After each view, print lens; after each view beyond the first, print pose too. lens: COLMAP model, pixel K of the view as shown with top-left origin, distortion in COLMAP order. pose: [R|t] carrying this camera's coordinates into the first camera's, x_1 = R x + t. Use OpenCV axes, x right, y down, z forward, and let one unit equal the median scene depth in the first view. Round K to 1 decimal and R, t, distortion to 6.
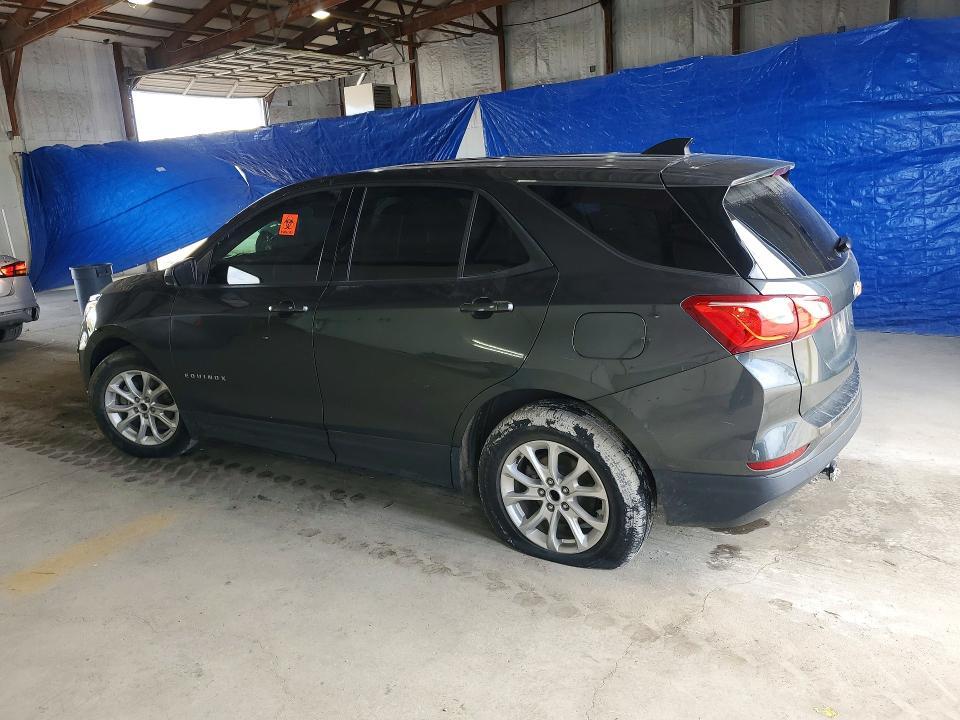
lens RADIAL K [[743.9, 0, 481.7], [0, 743.9, 358.4], [0, 0, 1]] dist [0.001559, 0.014511]
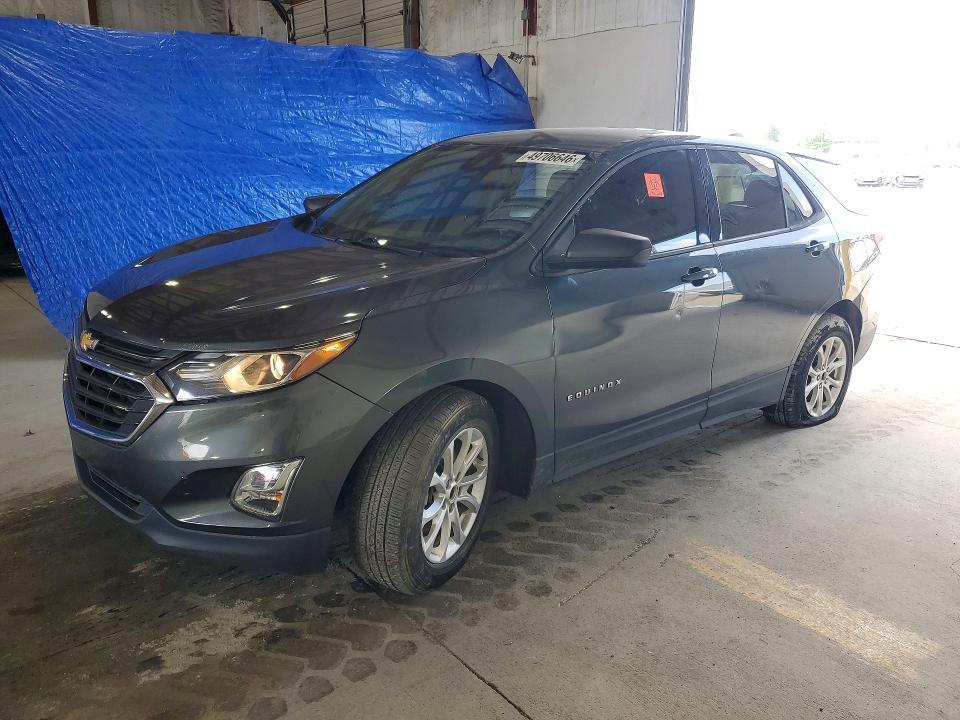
lens RADIAL K [[743.9, 0, 481.1], [0, 743.9, 362.3], [0, 0, 1]] dist [0.001559, 0.014511]
pose [[0.318692, -0.196021, 0.927368, -0.994908], [0.207036, 0.969154, 0.133705, -0.112292], [-0.924971, 0.149388, 0.349445, 0.775244]]
